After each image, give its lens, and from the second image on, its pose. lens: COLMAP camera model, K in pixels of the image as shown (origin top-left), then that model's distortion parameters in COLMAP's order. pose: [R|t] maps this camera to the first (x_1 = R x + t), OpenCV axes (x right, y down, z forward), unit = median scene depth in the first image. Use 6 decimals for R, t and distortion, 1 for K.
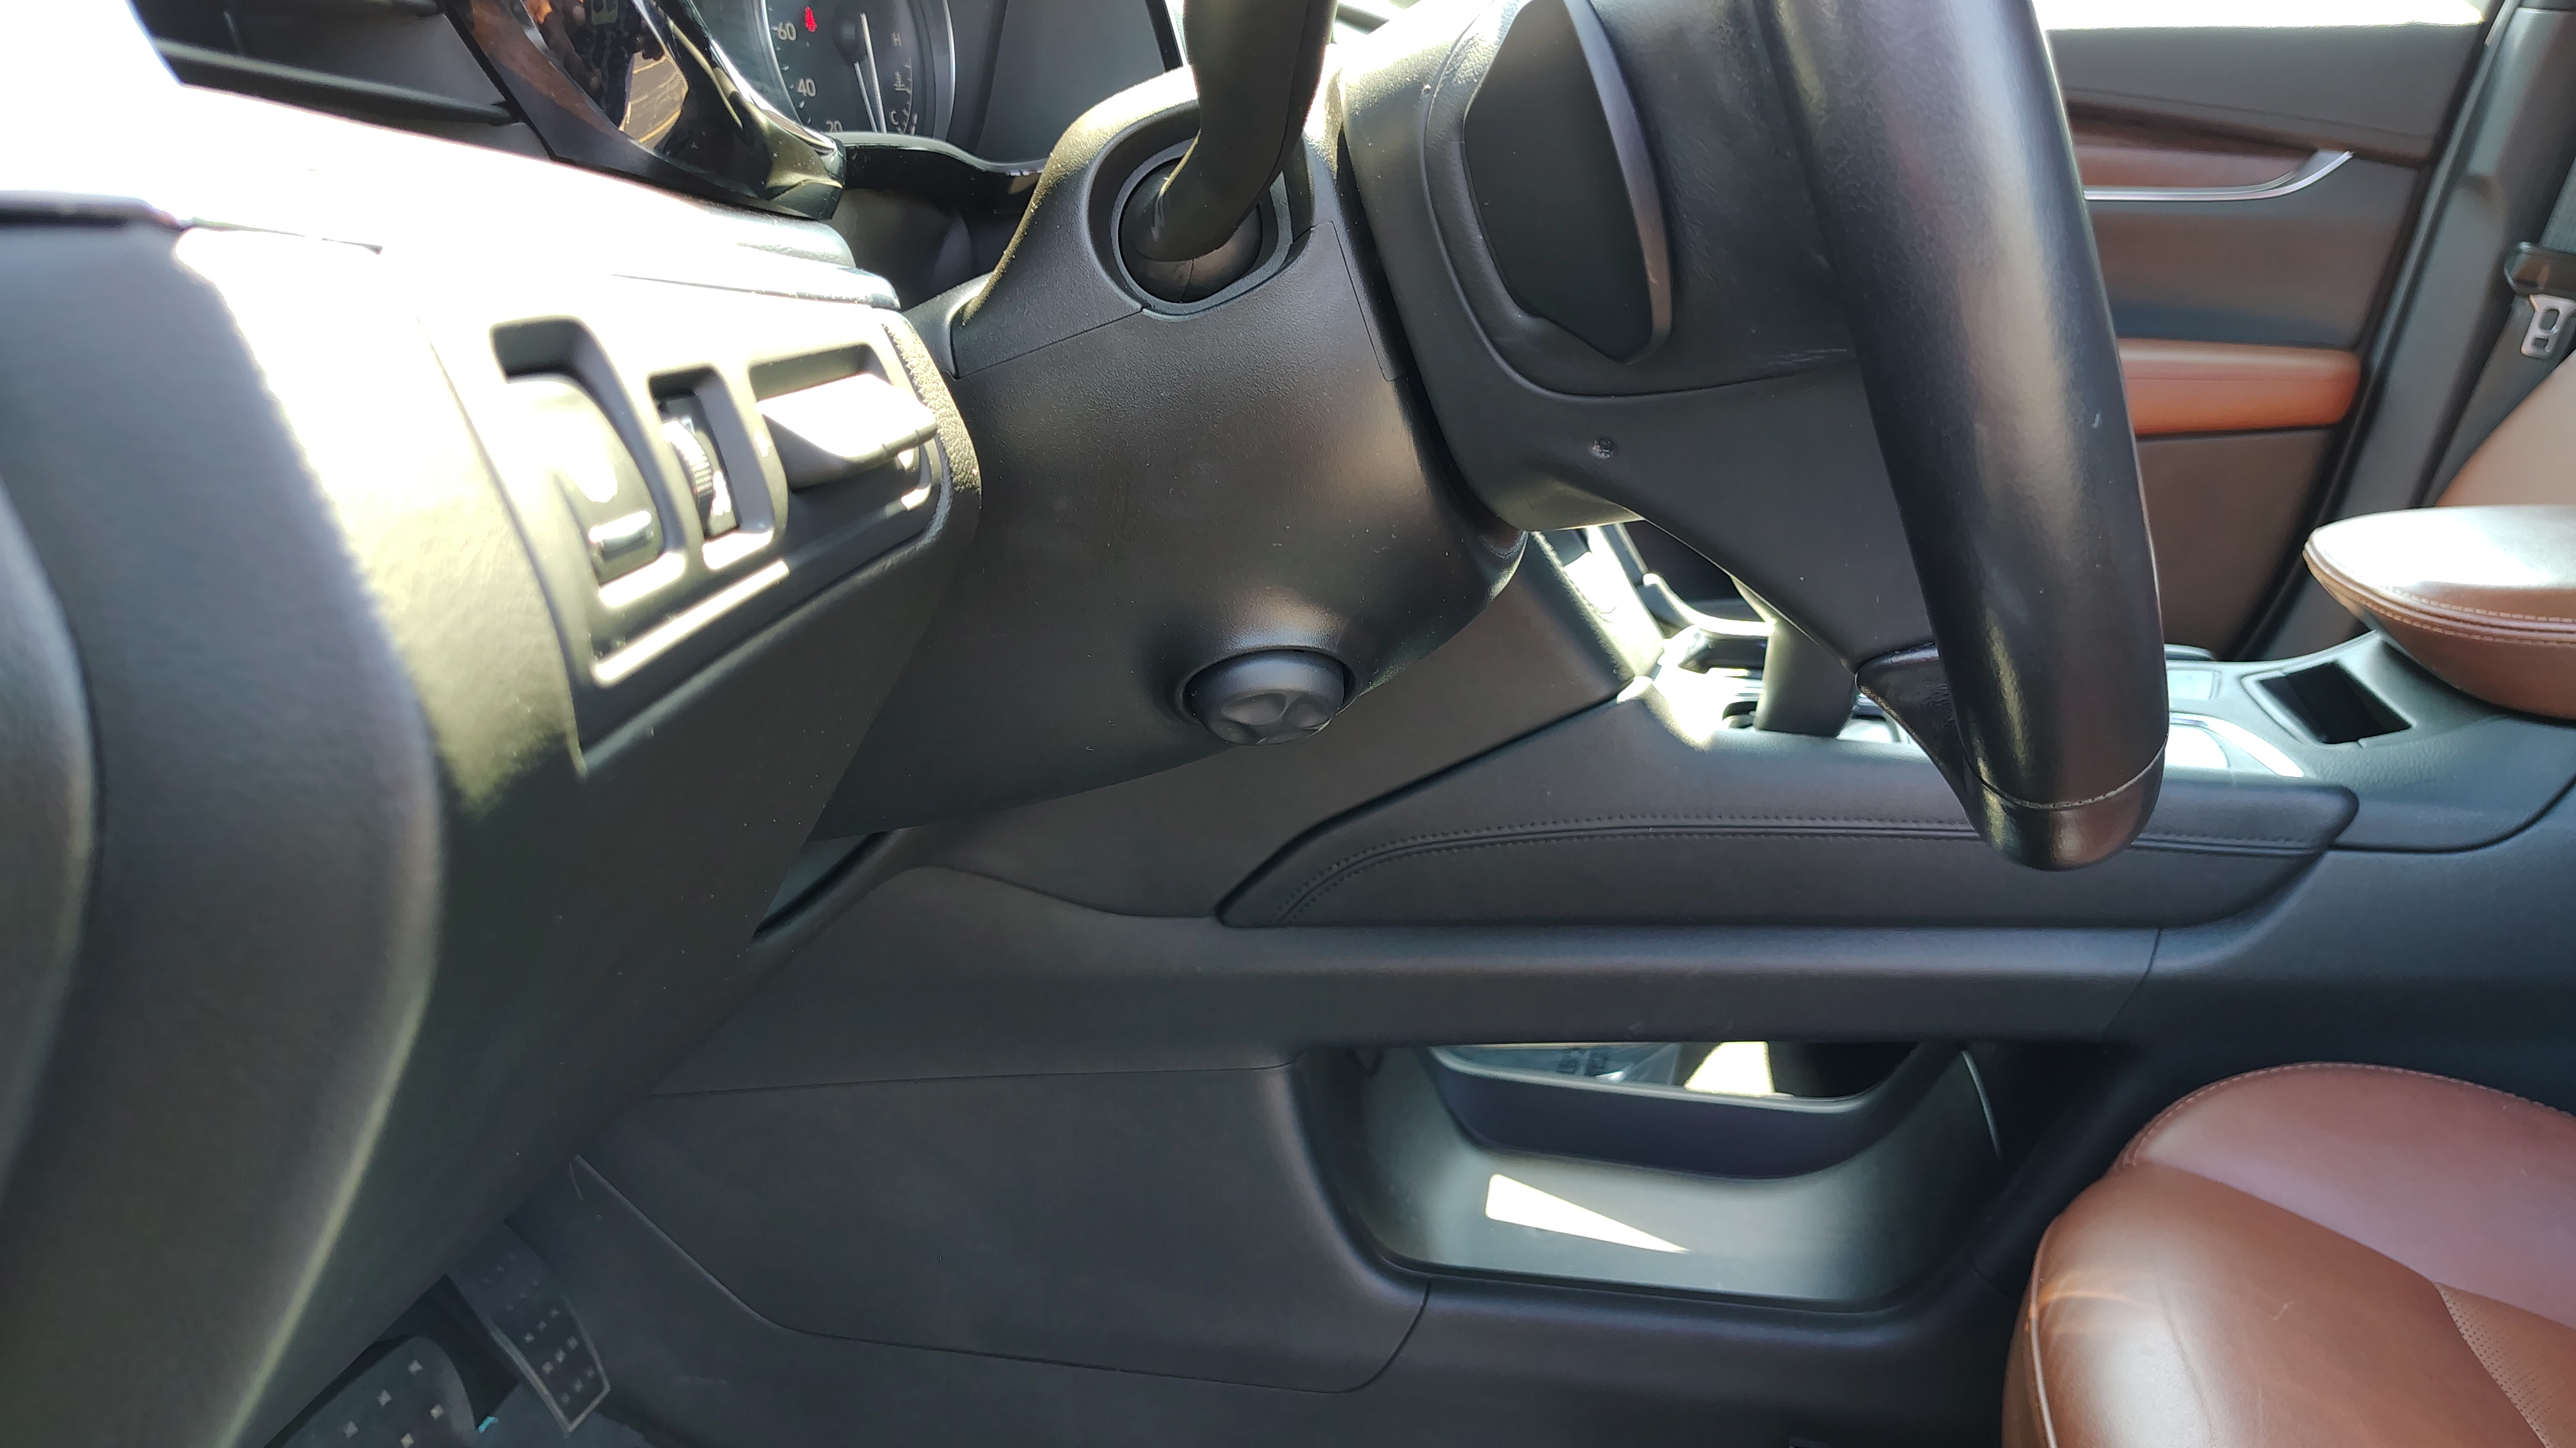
lens RADIAL K [[1798.7, 0, 1285.3], [0, 1798.7, 718.6], [0, 0, 1]] dist [0.015377, -0.045336]
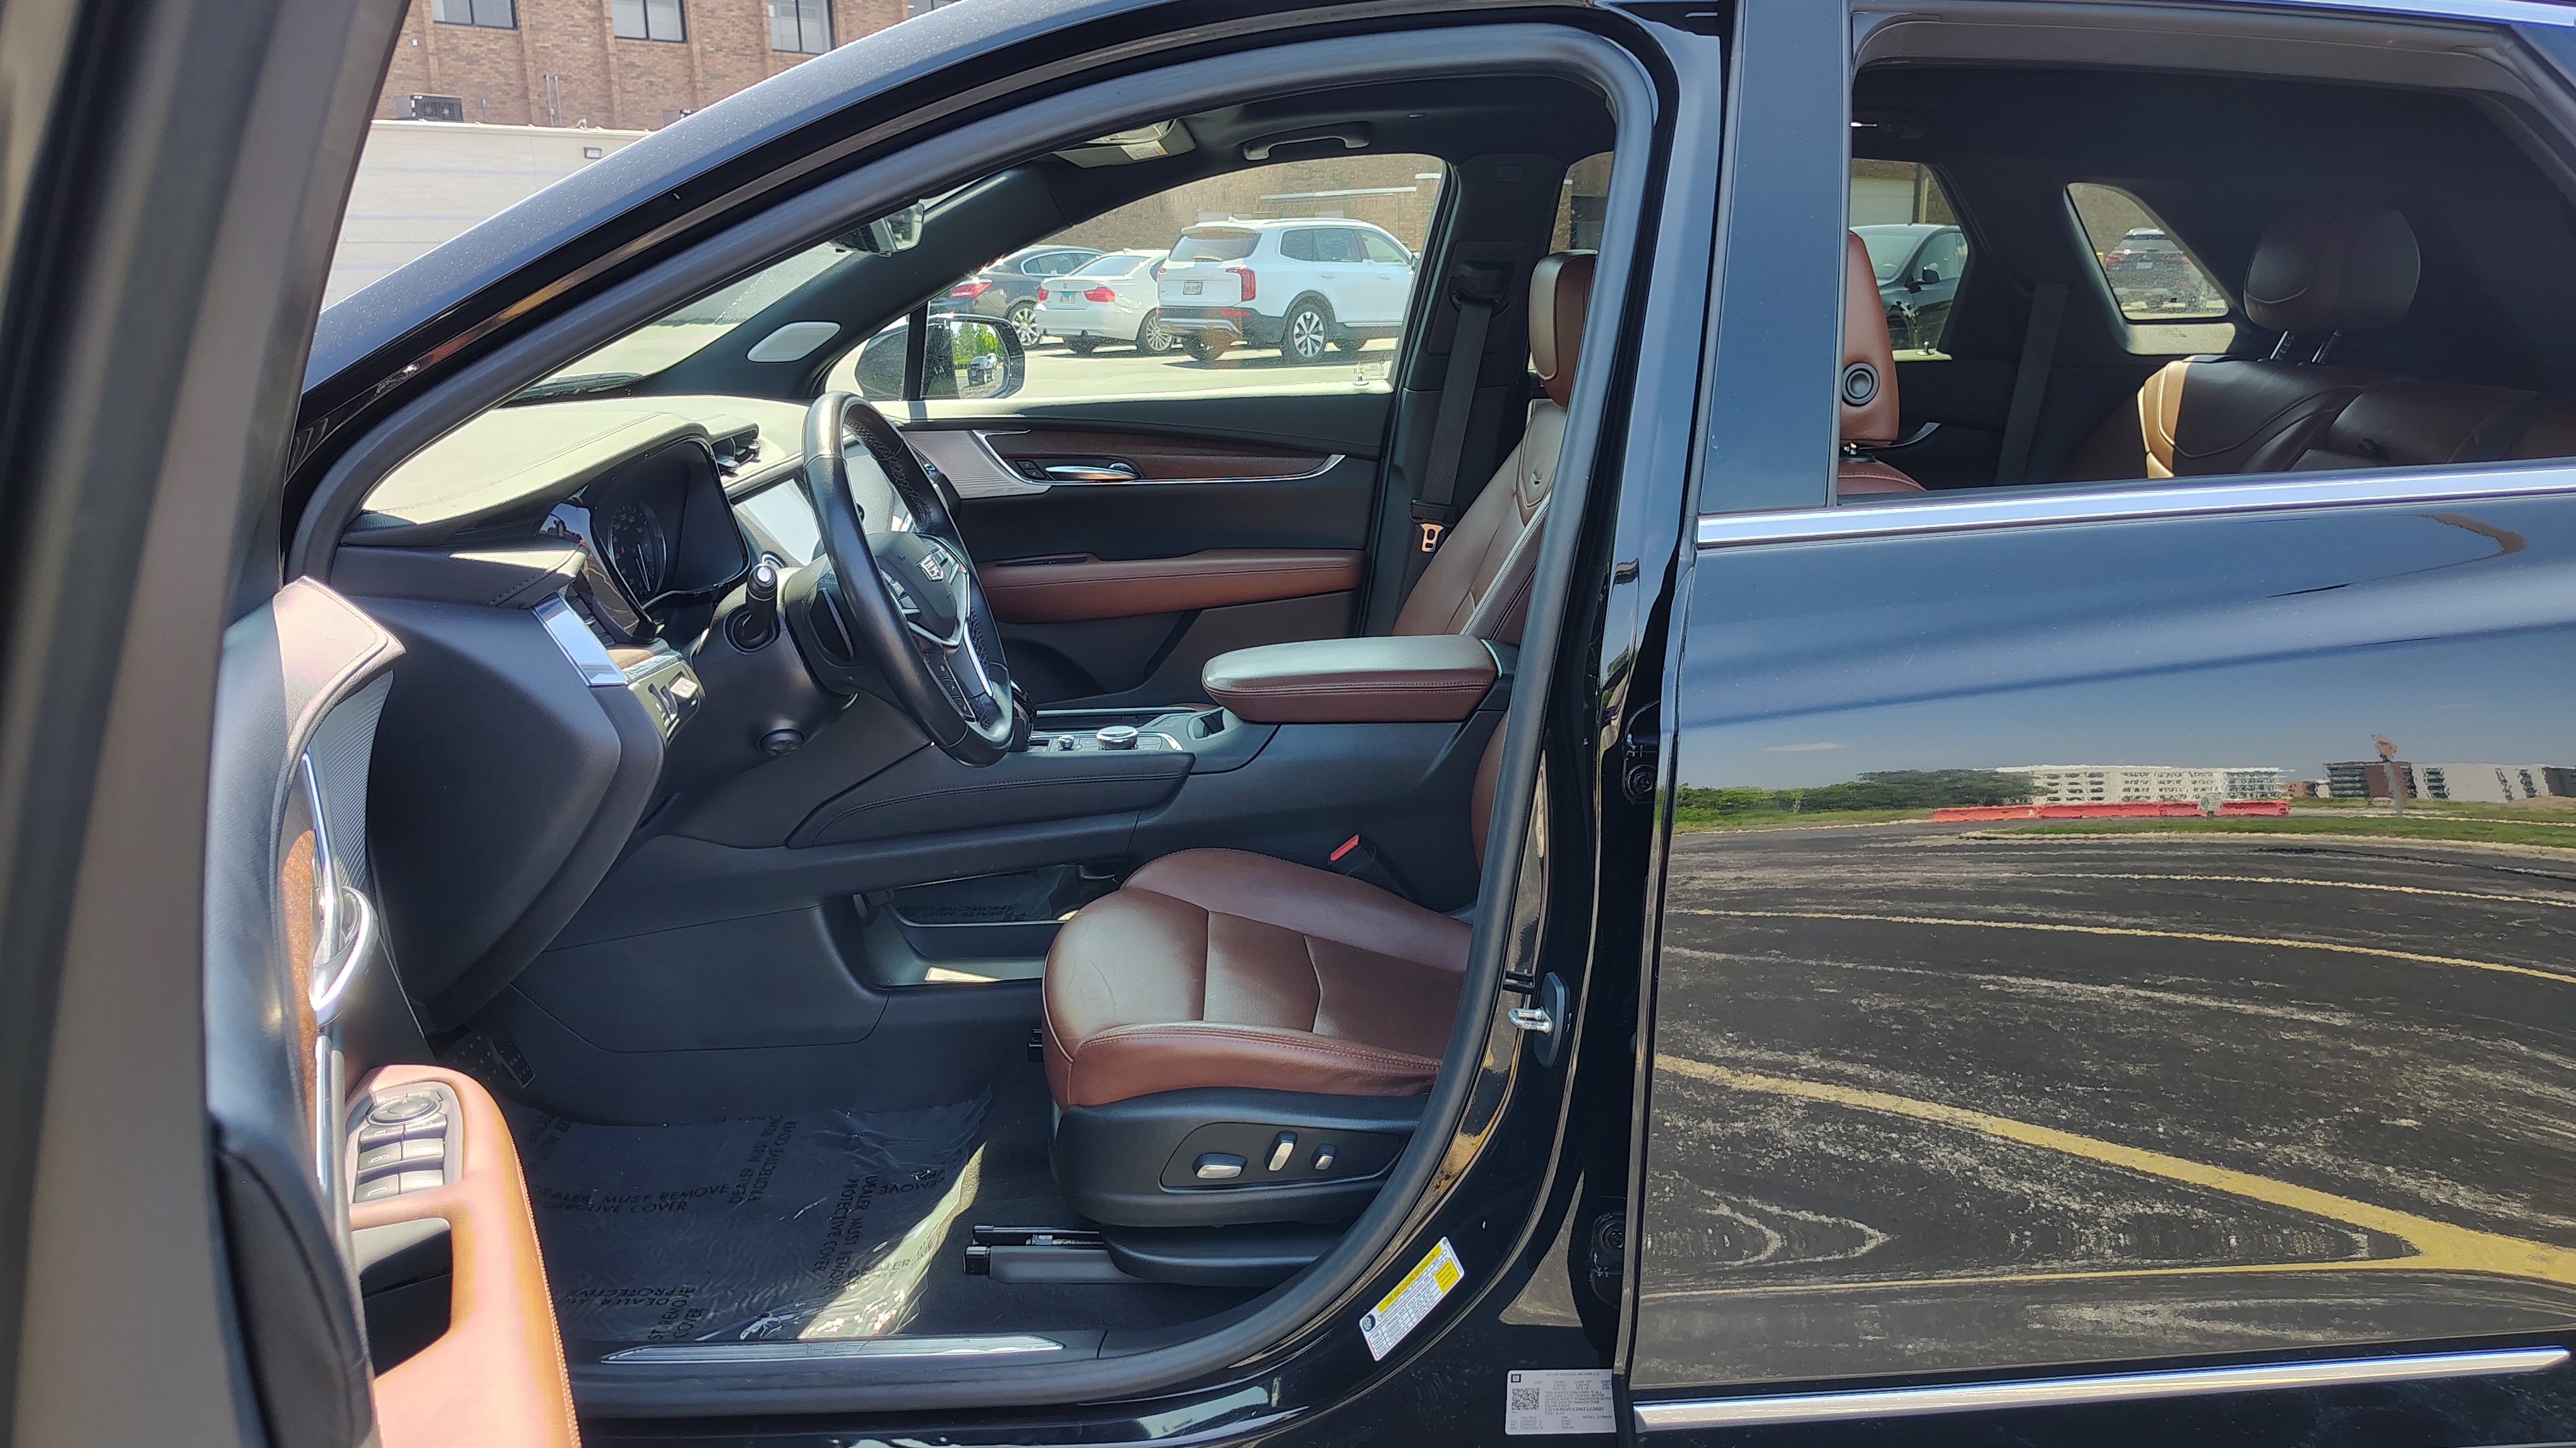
lens RADIAL K [[1798.7, 0, 1279.3], [0, 1798.7, 728.1], [0, 0, 1]] dist [0.015377, -0.045336]
pose [[0.974679, -0.082571, 0.207803, 0.077426], [0.093038, 0.994814, -0.041093, 0.071686], [-0.203333, 0.059386, 0.977307, -1.000347]]
